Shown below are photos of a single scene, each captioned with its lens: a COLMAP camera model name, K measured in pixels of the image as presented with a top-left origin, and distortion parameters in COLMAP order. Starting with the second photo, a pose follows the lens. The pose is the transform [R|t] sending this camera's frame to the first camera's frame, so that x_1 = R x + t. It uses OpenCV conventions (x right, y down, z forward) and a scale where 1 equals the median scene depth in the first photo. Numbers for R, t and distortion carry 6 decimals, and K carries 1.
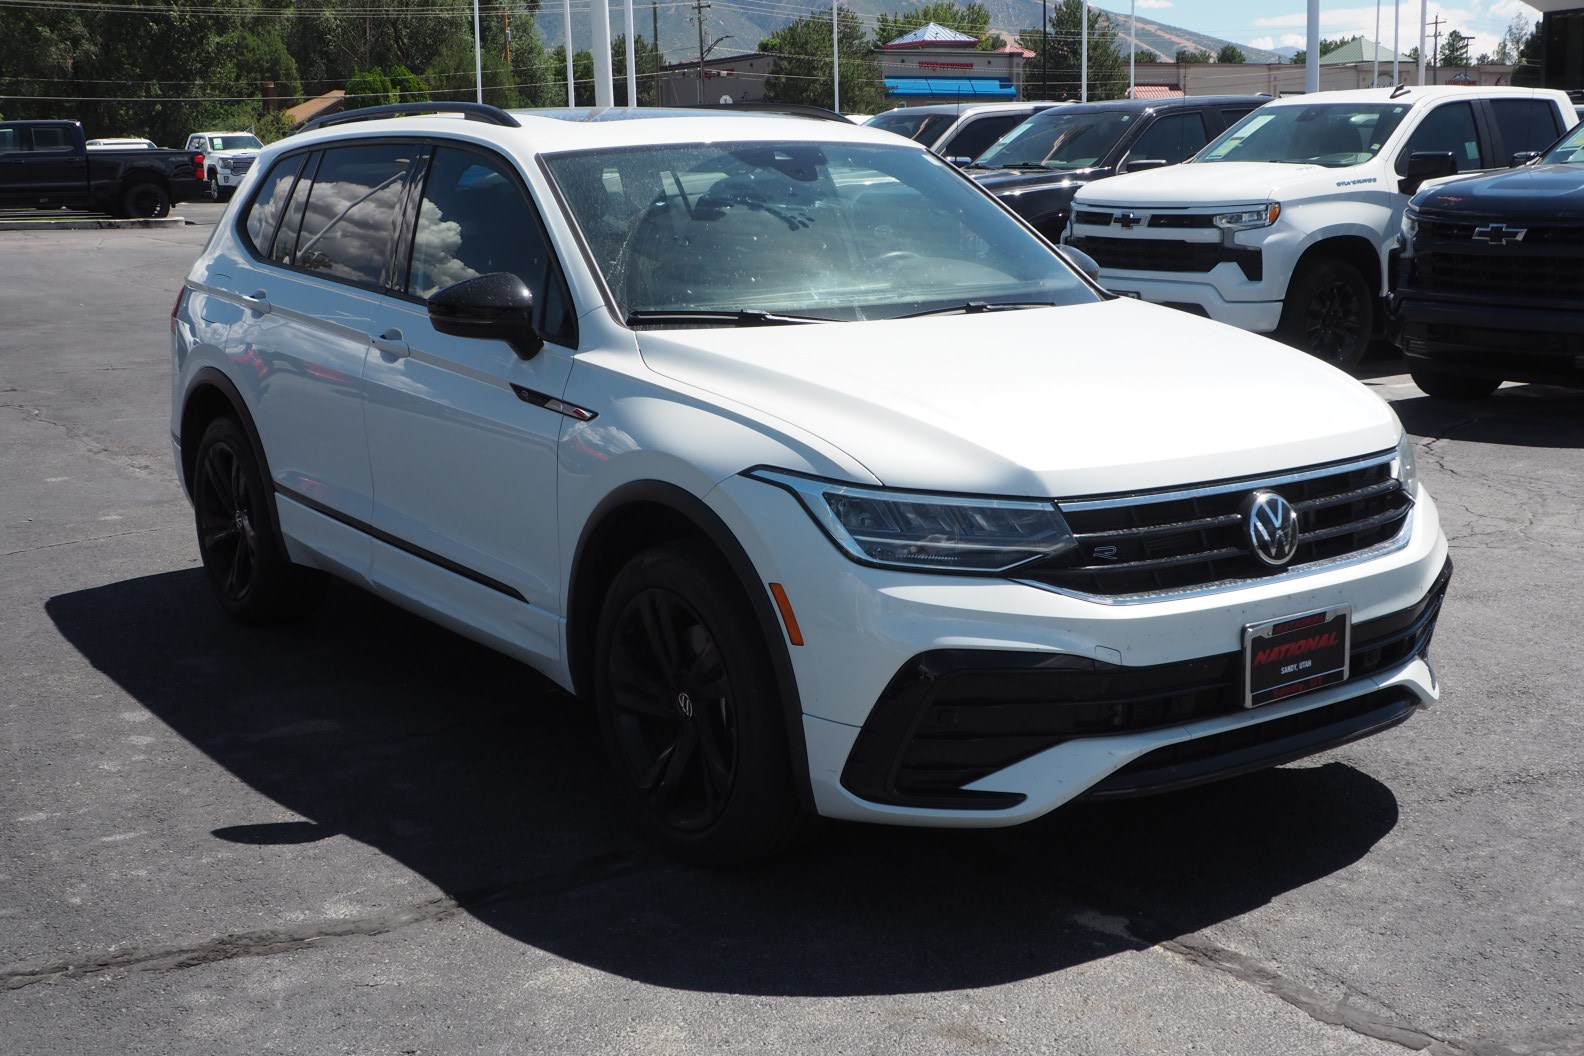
lens RADIAL K [[1925.5, 0, 792.0], [0, 1925.5, 528.0], [0, 0, 1]] dist [-0.016691, 0.034355]
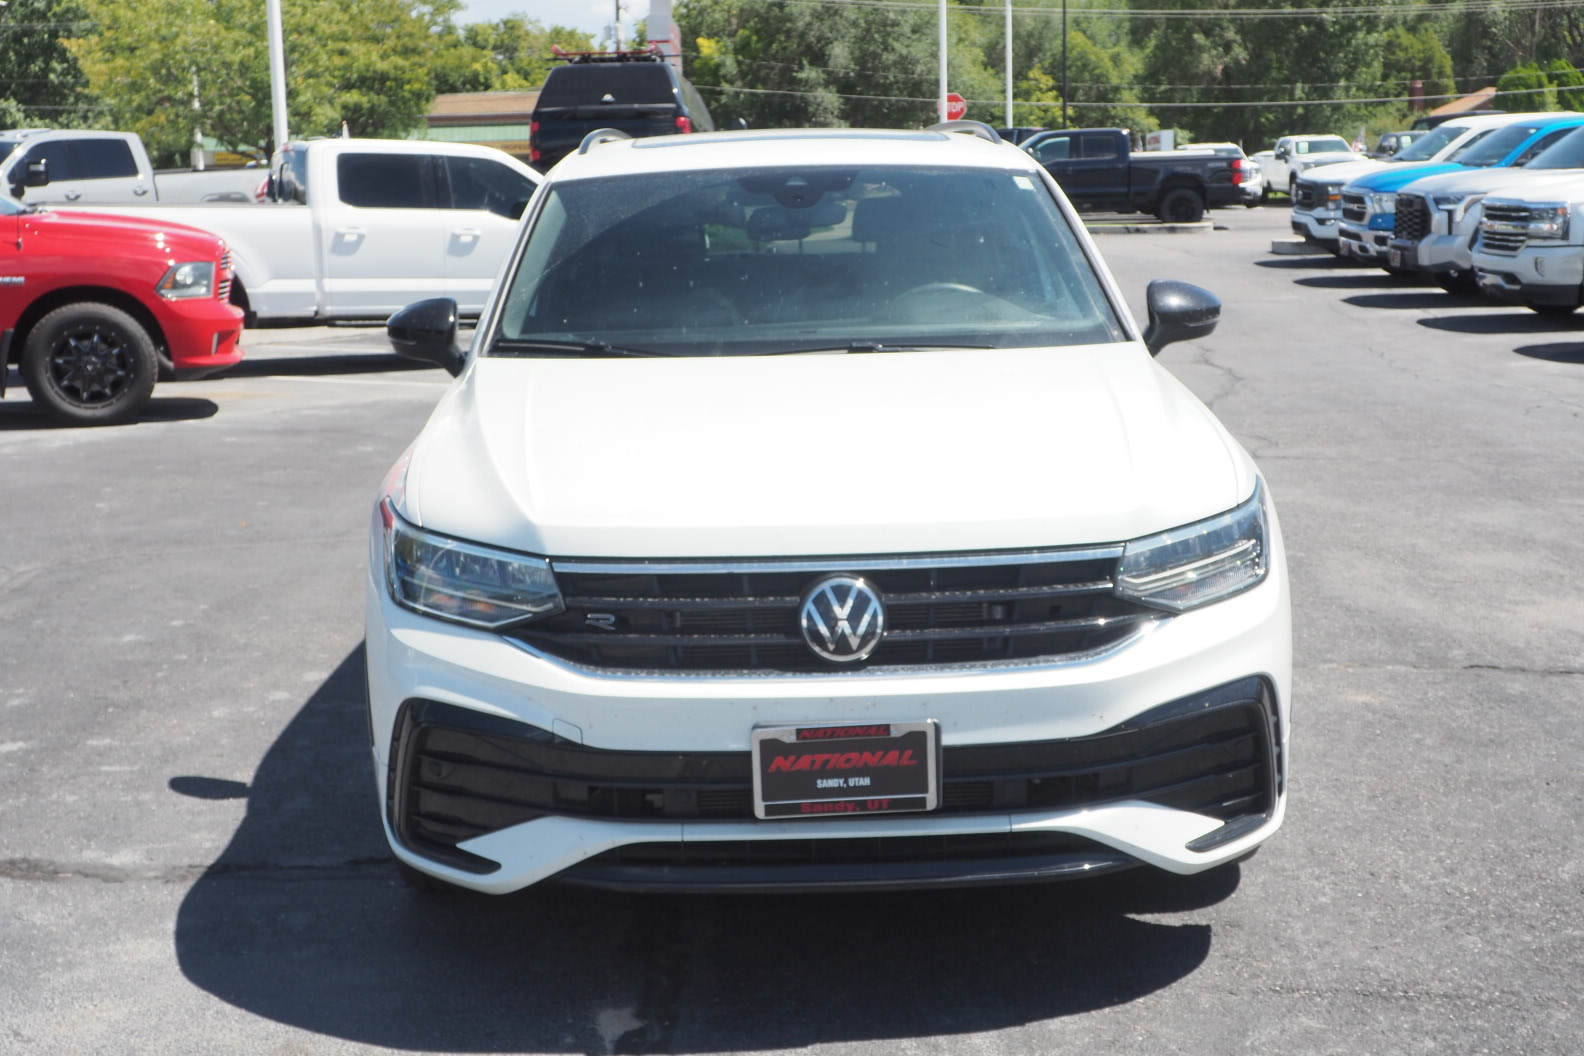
lens RADIAL K [[1967.9, 0, 784.0], [0, 1967.9, 531.4], [0, 0, 1]] dist [-0.016033, 0.018296]
pose [[0.824224, 0.093165, -0.558547, 0.585349], [-0.094739, 0.995158, 0.026188, -0.048480], [0.558282, 0.031332, 0.829060, 0.207658]]
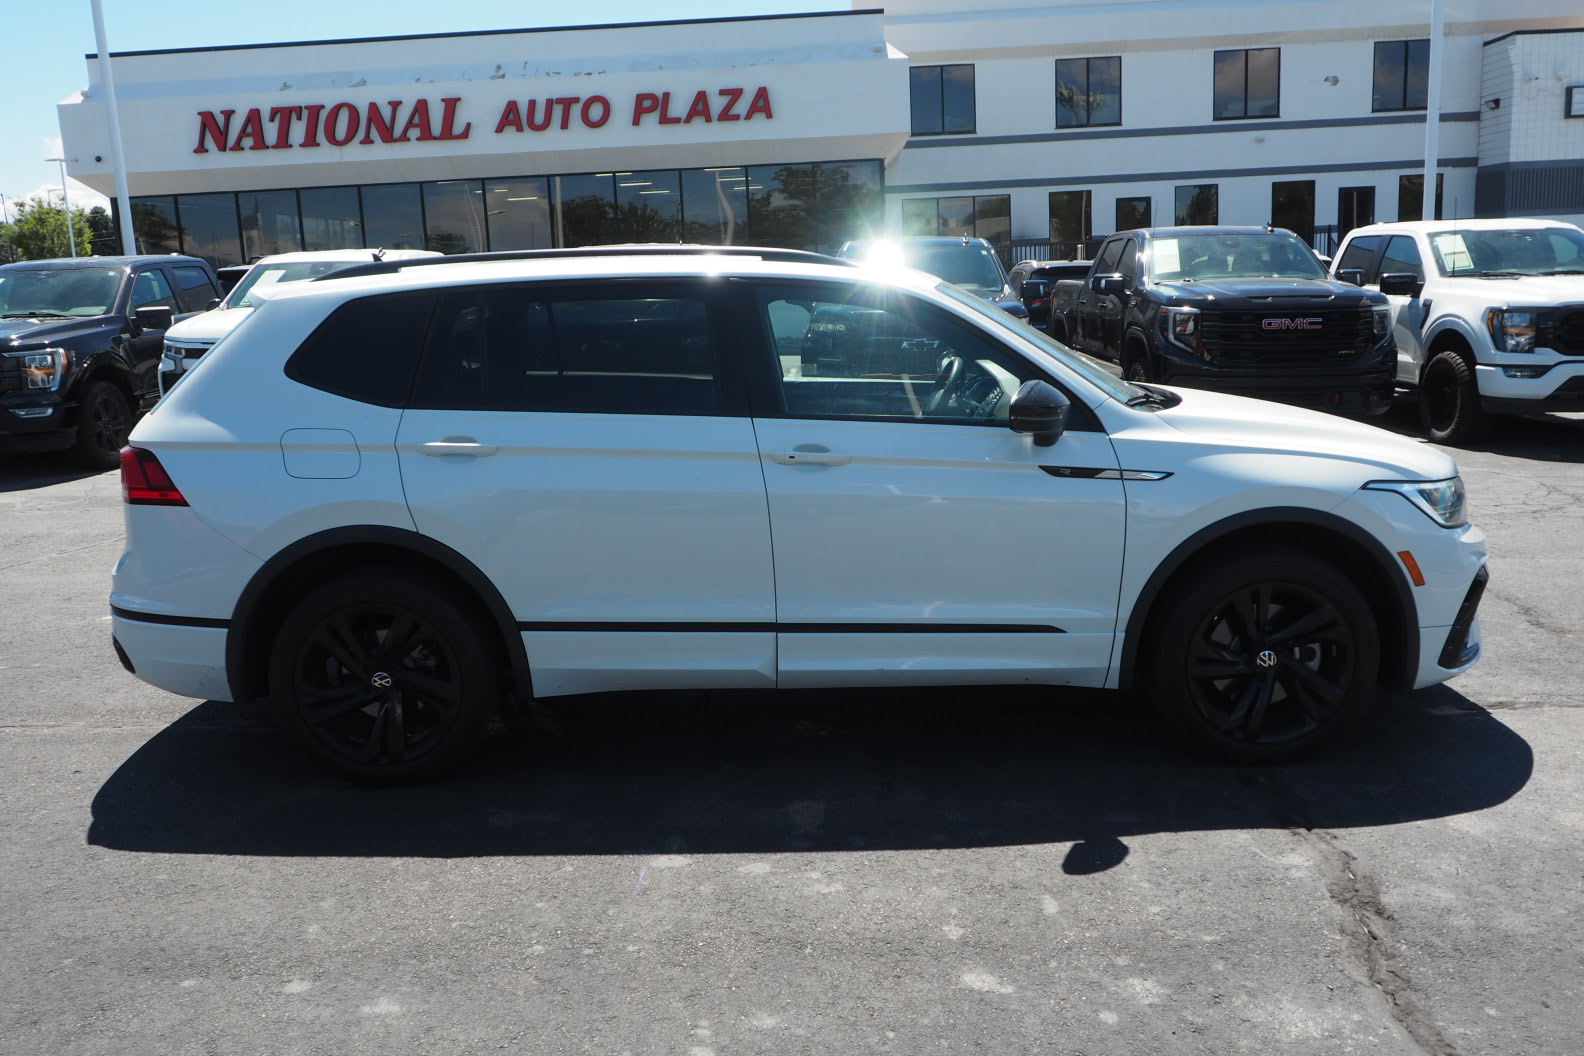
lens RADIAL K [[1373.9, 0, 784.7], [0, 1373.9, 536.9], [0, 0, 1]] dist [-0.018583, 0.005482]
pose [[0.576696, -0.157076, 0.801716, -0.941767], [0.172866, 0.982584, 0.068166, -0.115474], [-0.798461, 0.099278, 0.593805, 0.577704]]
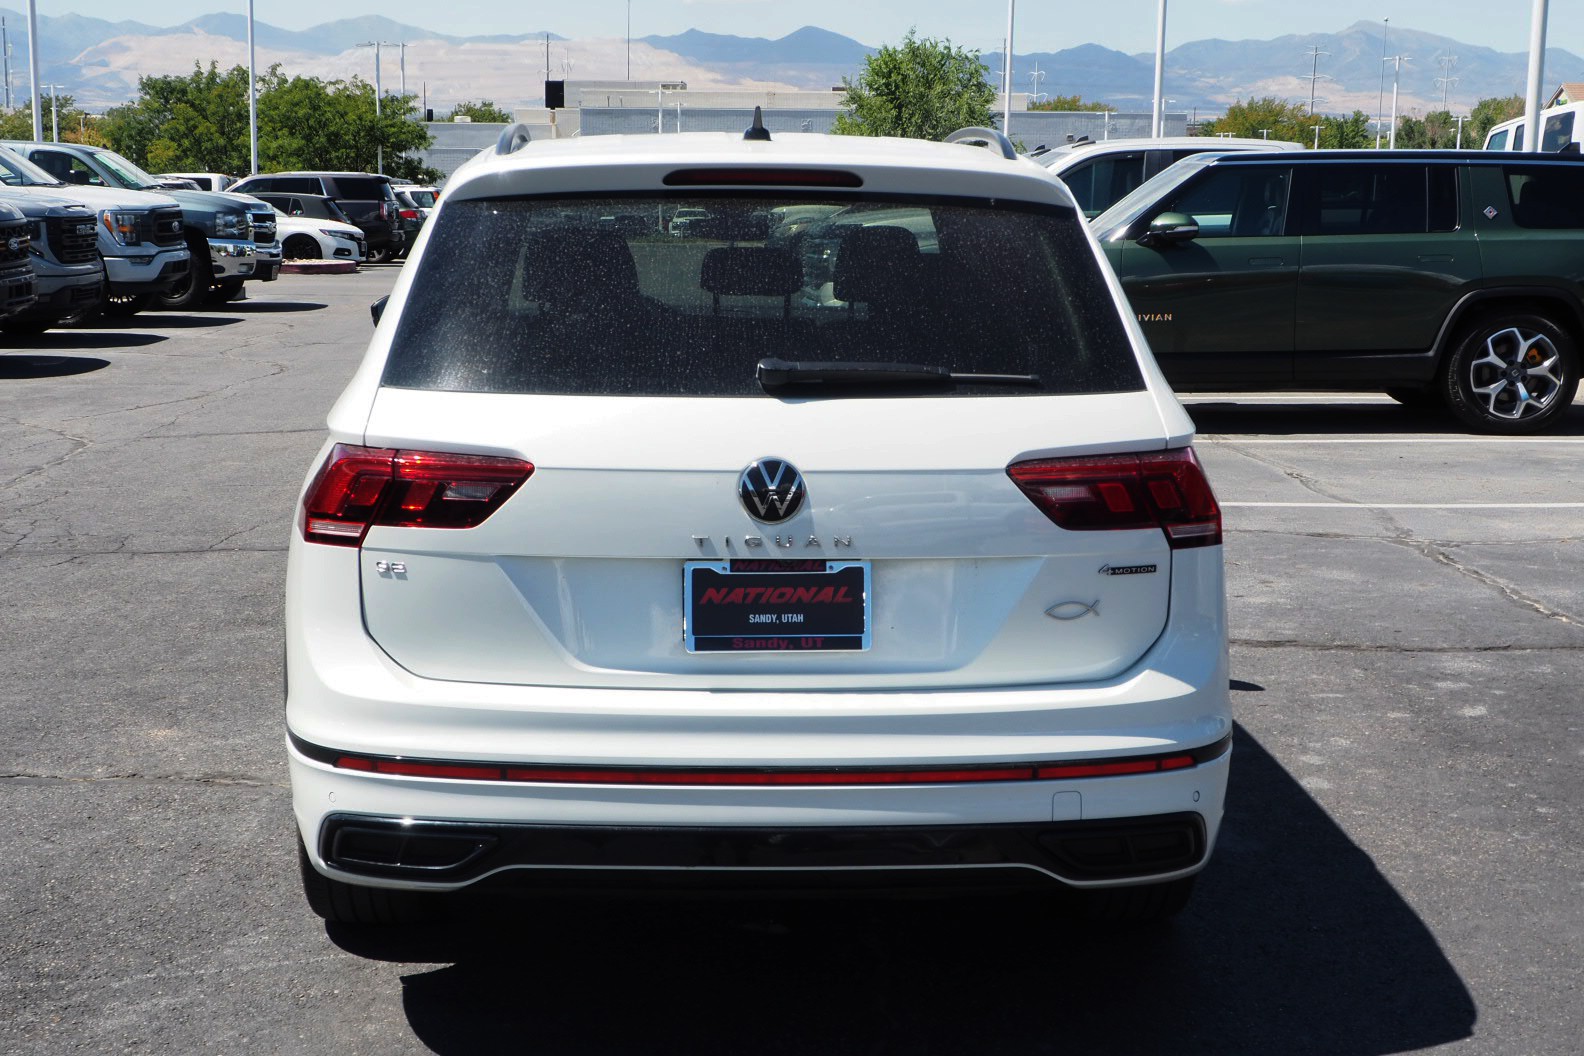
lens RADIAL K [[2168.4, 0, 792.0], [0, 2168.4, 528.0], [0, 0, 1]] dist [-0.007383, 0.019600]
pose [[-0.845604, -0.078283, 0.528040, -0.752926], [0.101110, 0.947794, 0.302430, -0.411100], [-0.524148, 0.309126, -0.793543, 2.162017]]
